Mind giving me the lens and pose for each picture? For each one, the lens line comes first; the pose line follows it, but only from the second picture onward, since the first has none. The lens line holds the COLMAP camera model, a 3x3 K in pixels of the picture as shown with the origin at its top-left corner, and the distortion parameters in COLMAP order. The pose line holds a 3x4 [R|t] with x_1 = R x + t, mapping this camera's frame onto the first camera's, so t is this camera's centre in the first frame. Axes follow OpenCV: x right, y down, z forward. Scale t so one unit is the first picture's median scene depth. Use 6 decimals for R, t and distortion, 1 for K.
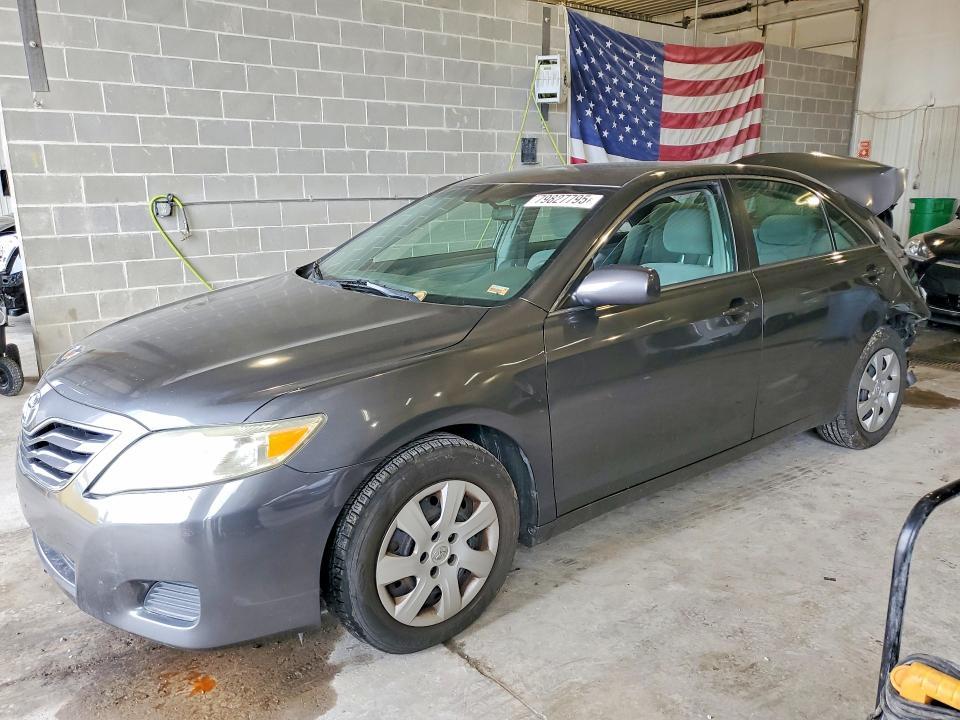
lens RADIAL K [[758.2, 0, 478.5], [0, 758.2, 355.3], [0, 0, 1]] dist [0.009663, 0.001294]
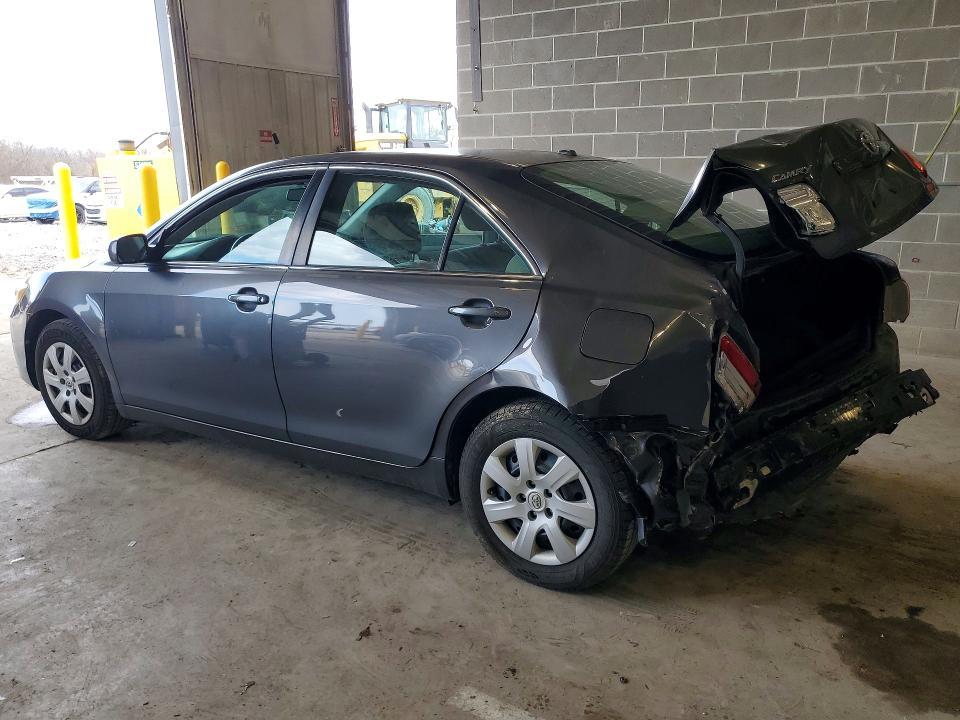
lens RADIAL K [[758.2, 0, 478.0], [0, 758.2, 366.3], [0, 0, 1]] dist [0.009663, 0.001294]
pose [[0.324442, 0.245422, -0.913513, 1.184013], [-0.206429, 0.960847, 0.184824, -0.191114], [0.923106, 0.128611, 0.362401, 0.786317]]
